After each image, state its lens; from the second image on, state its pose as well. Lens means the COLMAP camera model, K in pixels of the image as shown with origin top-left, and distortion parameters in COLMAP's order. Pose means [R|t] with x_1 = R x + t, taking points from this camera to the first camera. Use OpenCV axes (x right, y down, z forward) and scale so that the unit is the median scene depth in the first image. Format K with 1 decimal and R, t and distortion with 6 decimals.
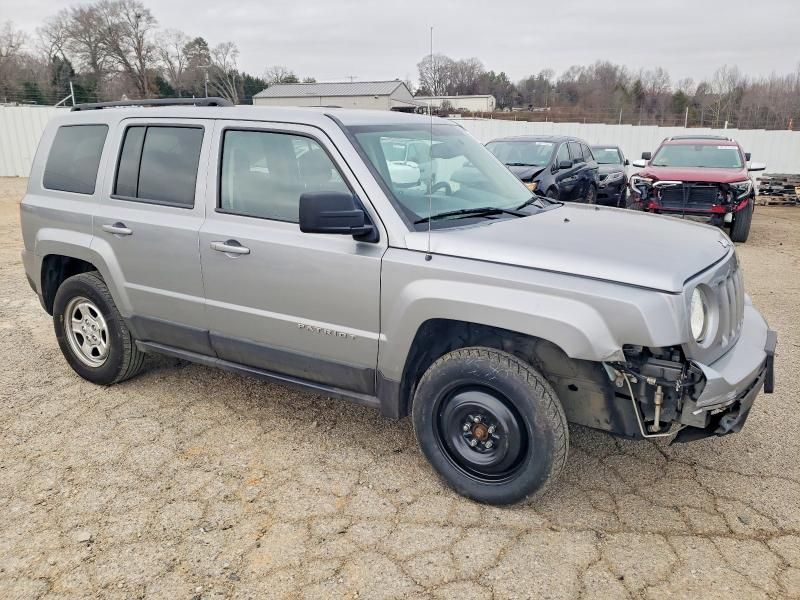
lens RADIAL K [[618.9, 0, 397.4], [0, 618.9, 299.3], [0, 0, 1]] dist [0.028212, -0.011842]
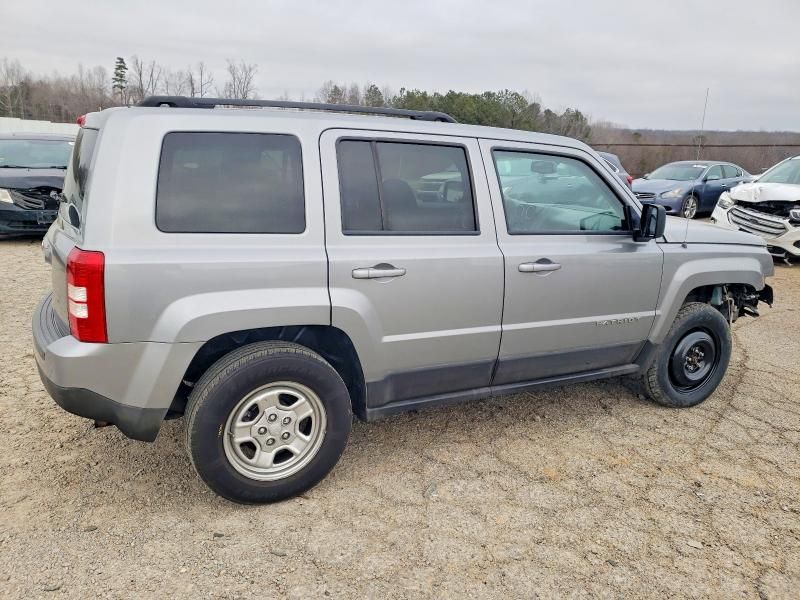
lens RADIAL K [[618.9, 0, 398.3], [0, 618.9, 301.8], [0, 0, 1]] dist [0.028212, -0.011842]
pose [[0.546717, -0.185106, 0.816601, -1.241401], [0.186048, 0.977734, 0.097072, -0.168658], [-0.816386, 0.098856, 0.568982, 0.617741]]
